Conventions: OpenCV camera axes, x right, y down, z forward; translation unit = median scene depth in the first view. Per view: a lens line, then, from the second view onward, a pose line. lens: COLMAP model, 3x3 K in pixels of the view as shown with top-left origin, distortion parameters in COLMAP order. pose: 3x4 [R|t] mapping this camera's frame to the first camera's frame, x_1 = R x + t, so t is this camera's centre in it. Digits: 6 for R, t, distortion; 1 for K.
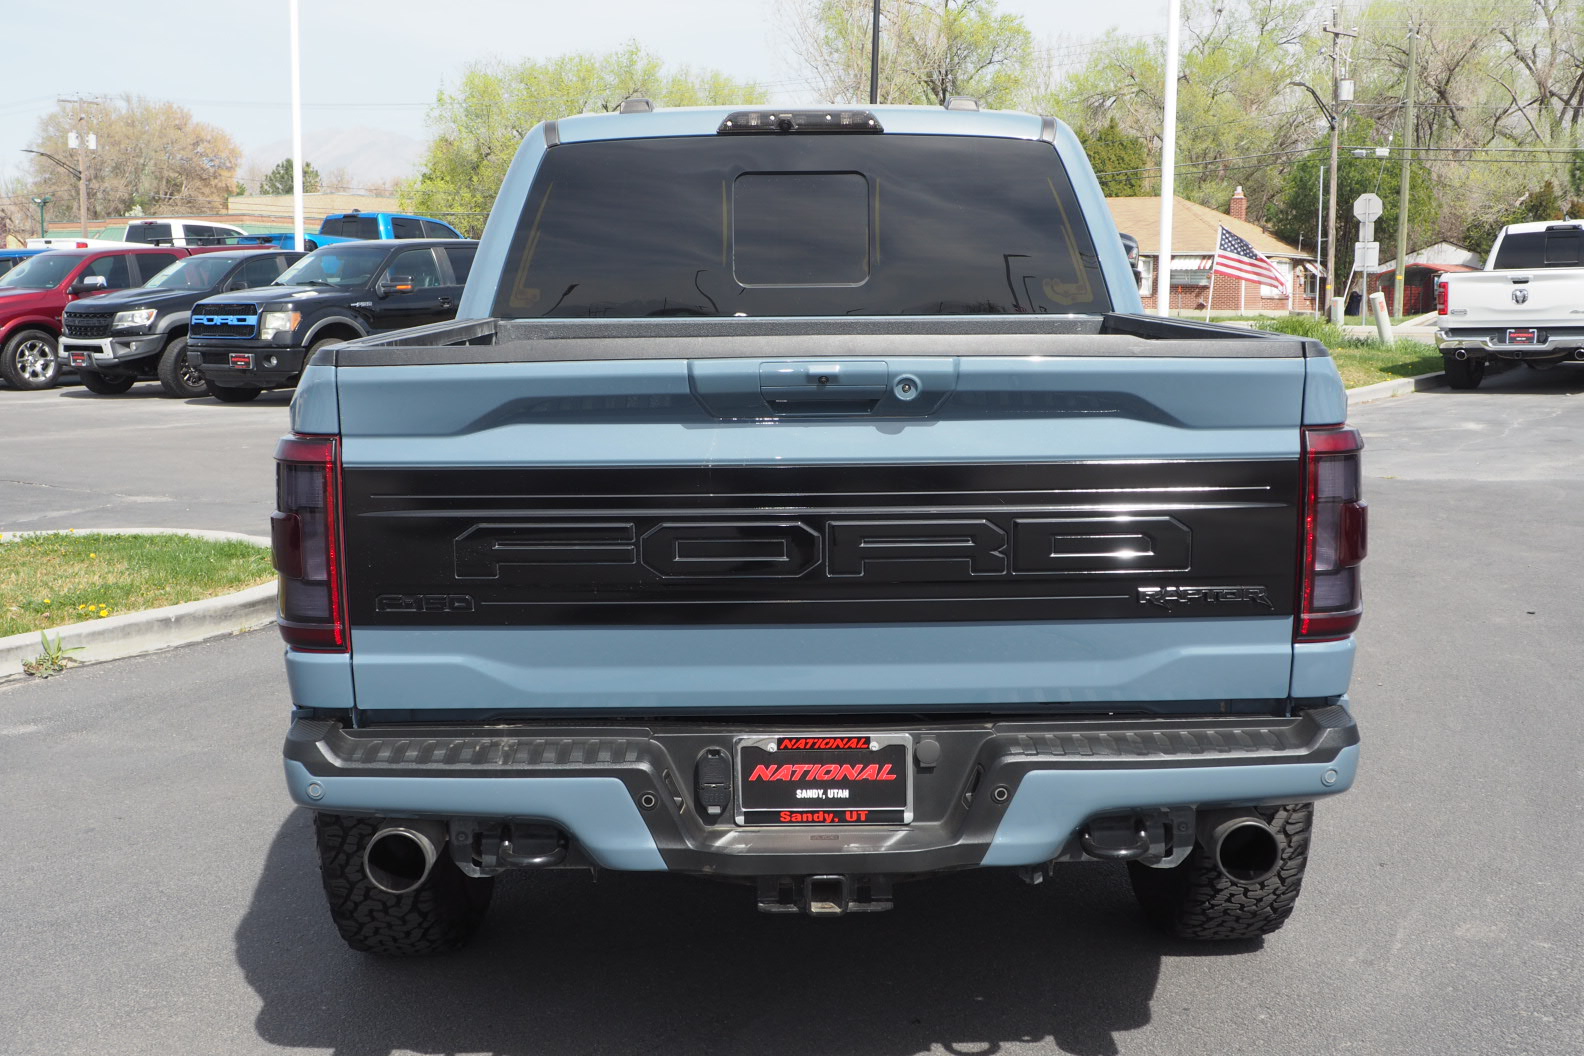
lens RADIAL K [[1872.6, 0, 792.0], [0, 1872.6, 528.0], [0, 0, 1]] dist [-0.011445, 0.010070]
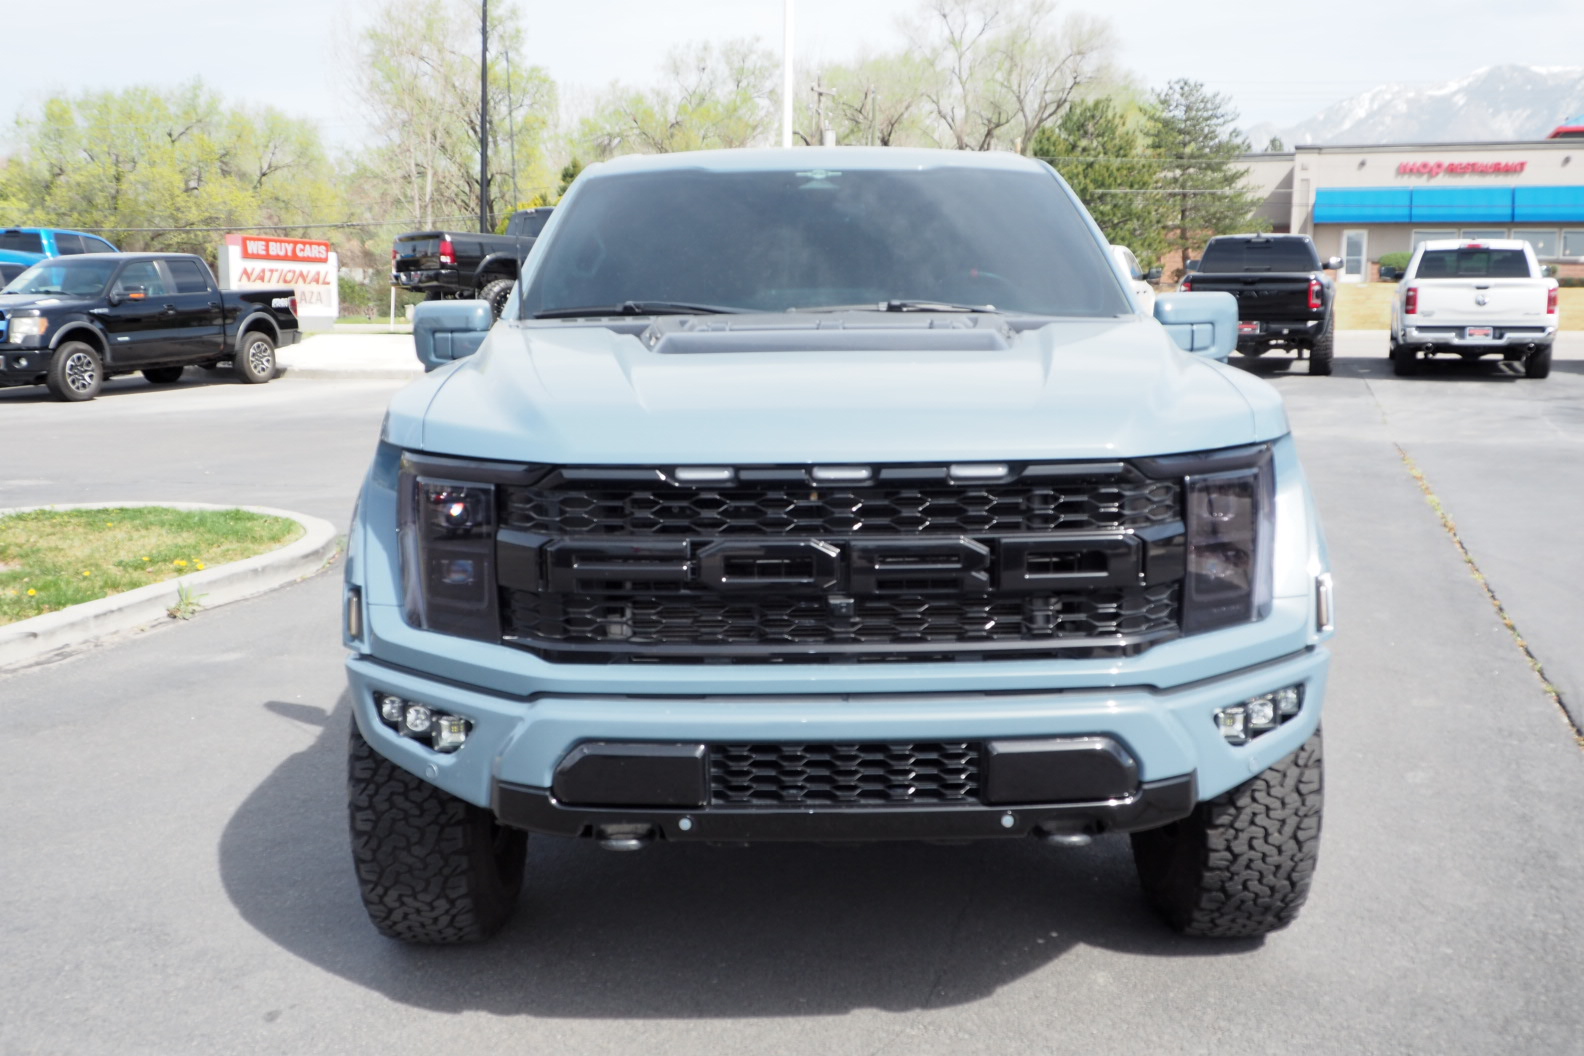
lens RADIAL K [[1581.9, 0, 792.0], [0, 1581.9, 528.0], [0, 0, 1]] dist [-0.015657, 0.006760]
pose [[0.959279, -0.039461, 0.279691, -0.226389], [0.034712, 0.999157, 0.021913, 0.009364], [-0.280320, -0.011312, 0.959840, -0.055643]]
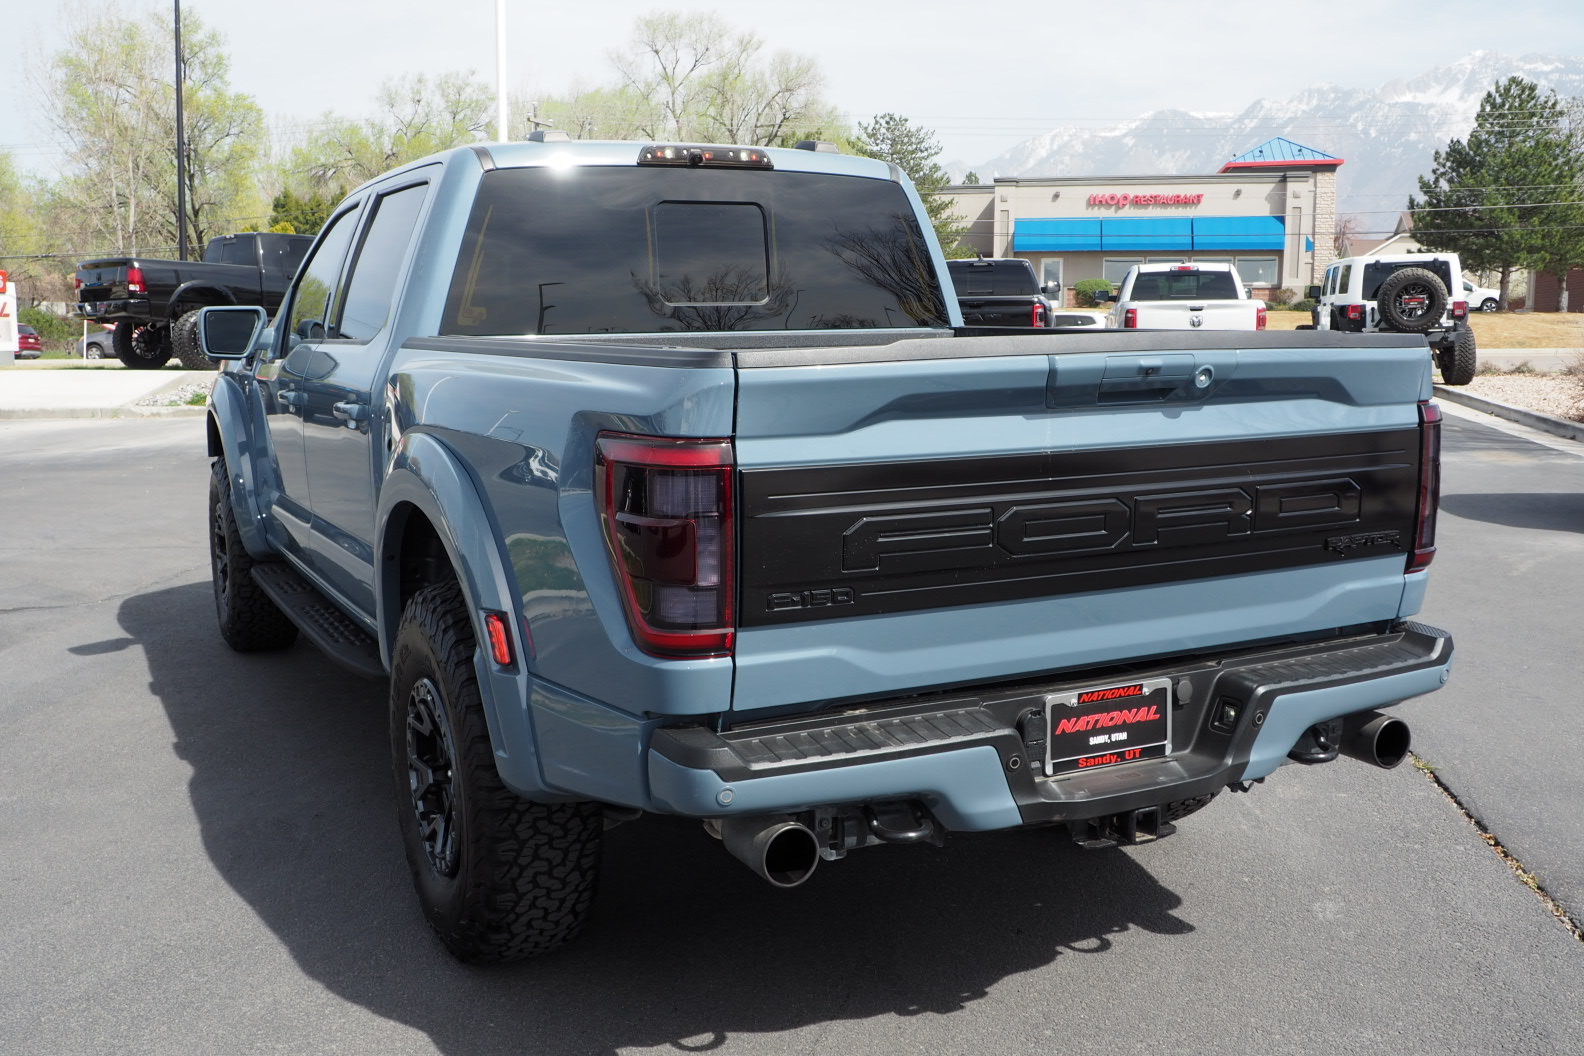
lens RADIAL K [[1533.4, 0, 768.2], [0, 1533.4, 530.0], [0, 0, 1]] dist [-0.013863, 0.012968]
pose [[0.900944, -0.064218, 0.429157, -0.183602], [0.063101, 0.997865, 0.016848, -0.004178], [-0.429323, 0.011901, 0.903073, 0.081466]]
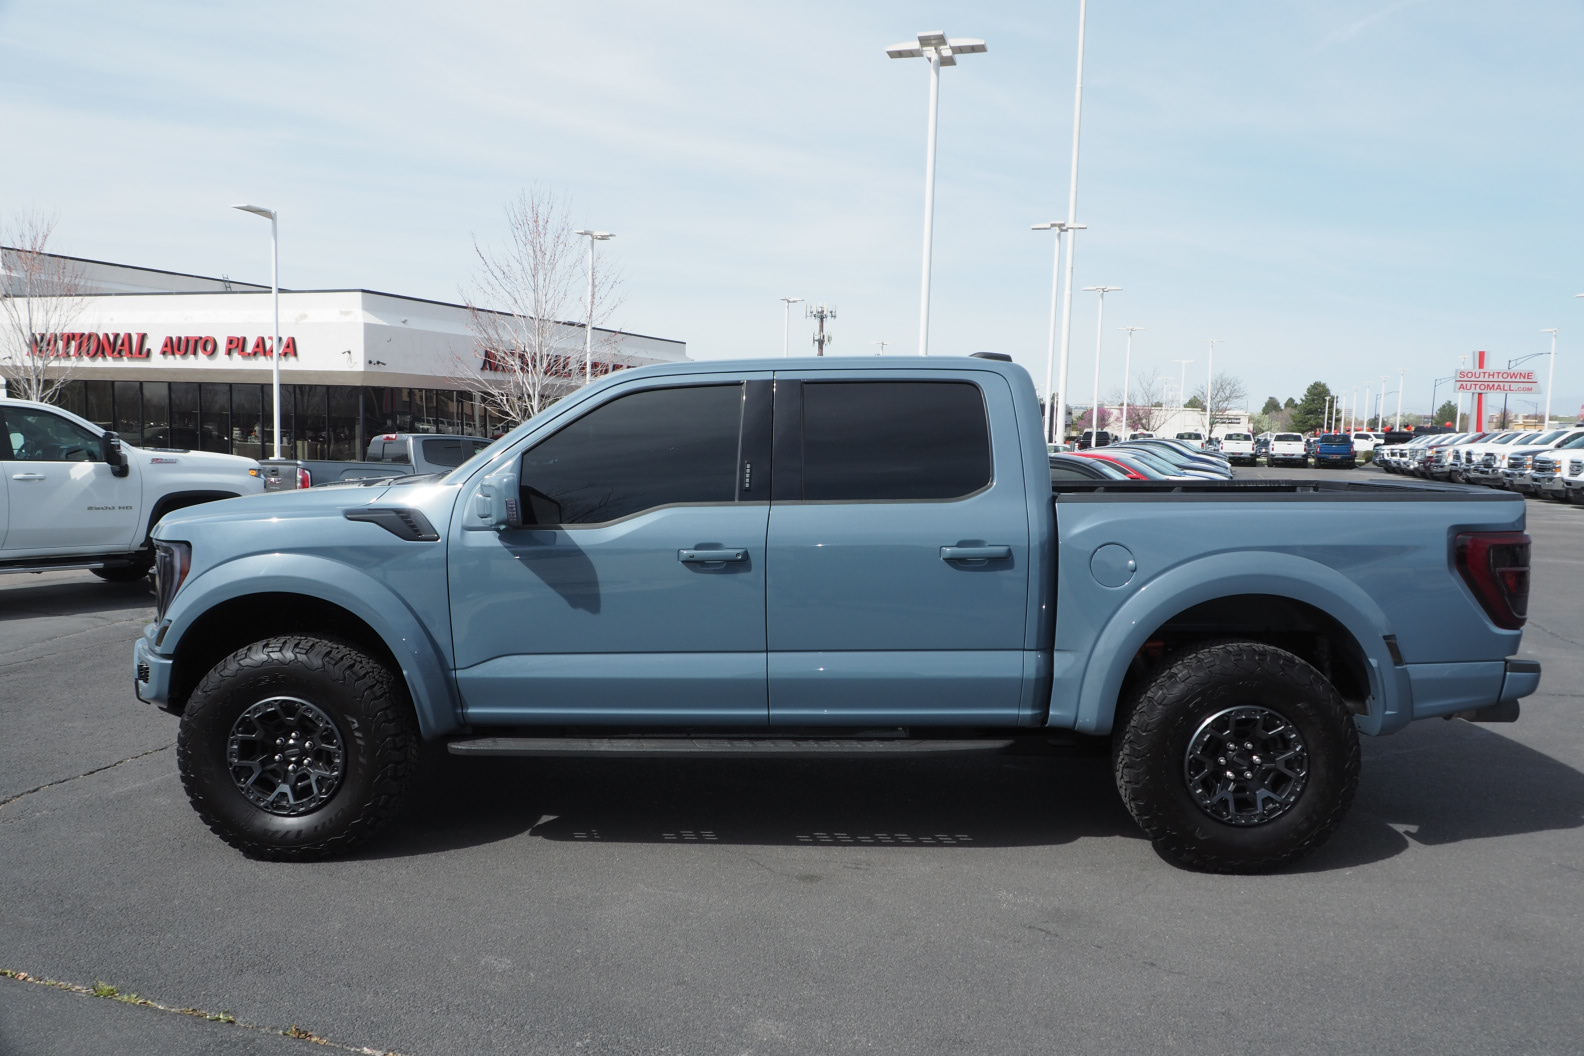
lens RADIAL K [[1125.1, 0, 792.0], [0, 1125.1, 528.0], [0, 0, 1]] dist [-0.032385, 0.003535]
pose [[0.040719, -0.064827, 0.997065, -0.524343], [0.140093, 0.988406, 0.058543, -0.081846], [-0.989301, 0.137298, 0.049328, 0.575179]]
